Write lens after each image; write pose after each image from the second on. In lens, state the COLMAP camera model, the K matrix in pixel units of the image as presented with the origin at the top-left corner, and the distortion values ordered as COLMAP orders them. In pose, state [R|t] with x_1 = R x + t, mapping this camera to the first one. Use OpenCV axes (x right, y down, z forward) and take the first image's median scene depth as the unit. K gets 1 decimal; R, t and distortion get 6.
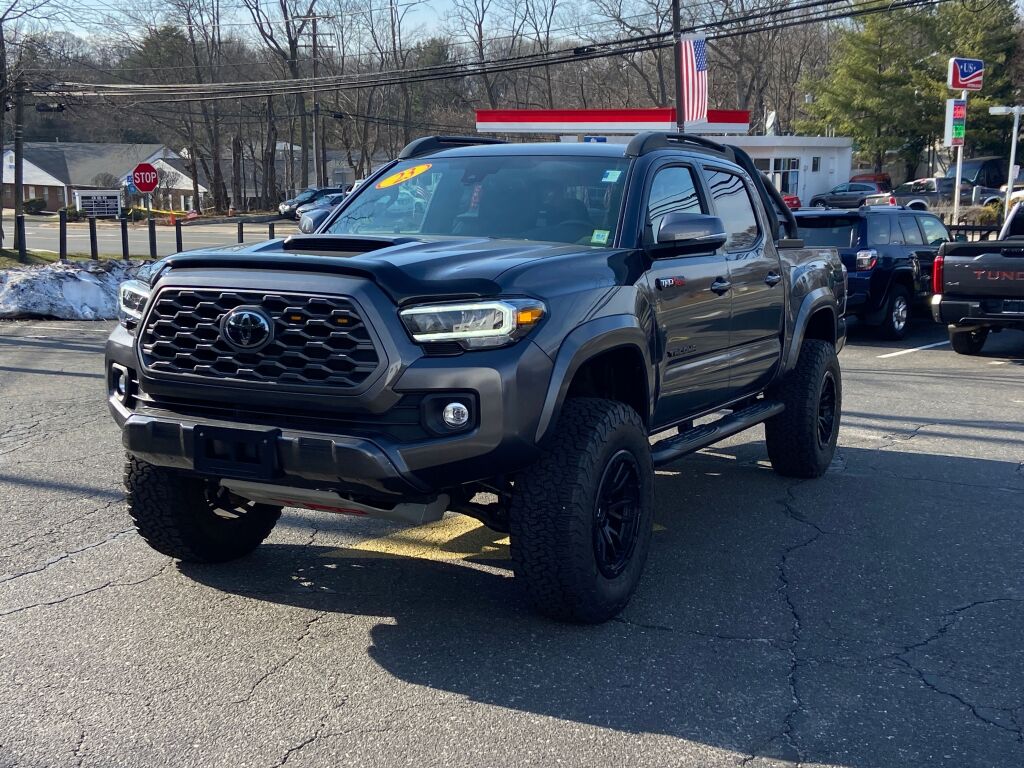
lens RADIAL K [[1321.8, 0, 534.3], [0, 1321.8, 389.7], [0, 0, 1]] dist [0.148429, -0.253718]
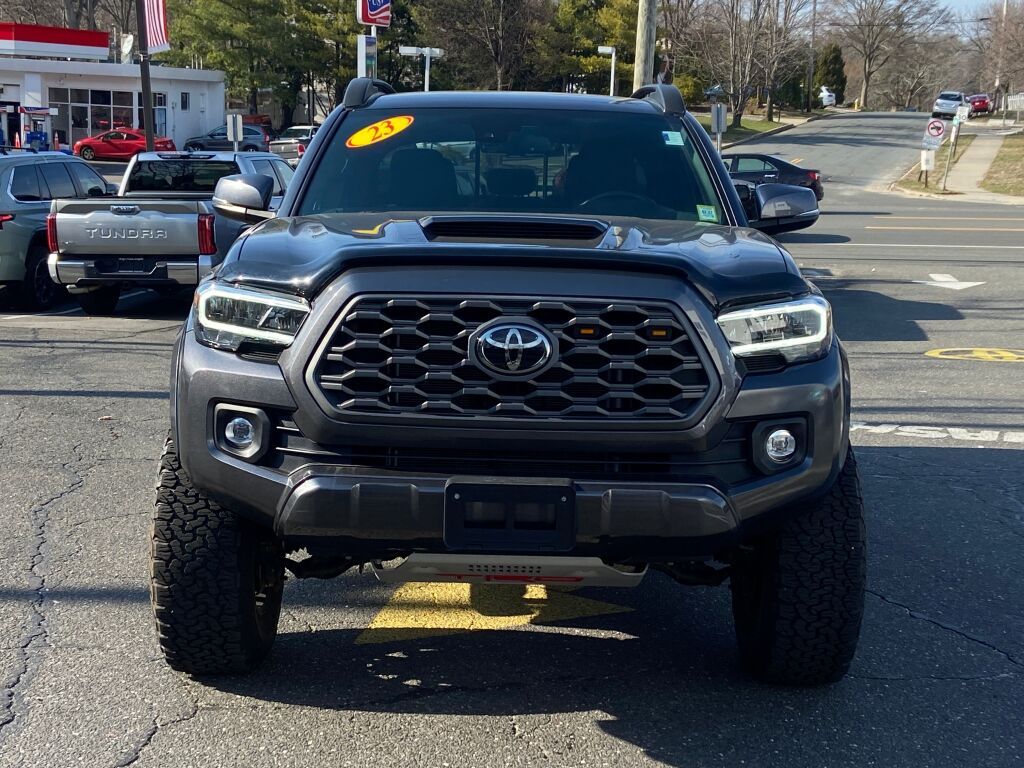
lens RADIAL K [[1559.2, 0, 512.0], [0, 1559.2, 384.0], [0, 0, 1]] dist [0.175615, -0.469925]
pose [[0.887994, -0.054601, 0.456601, -0.523921], [0.048978, 0.998508, 0.024150, -0.040285], [-0.457239, 0.000918, 0.889344, 0.196909]]
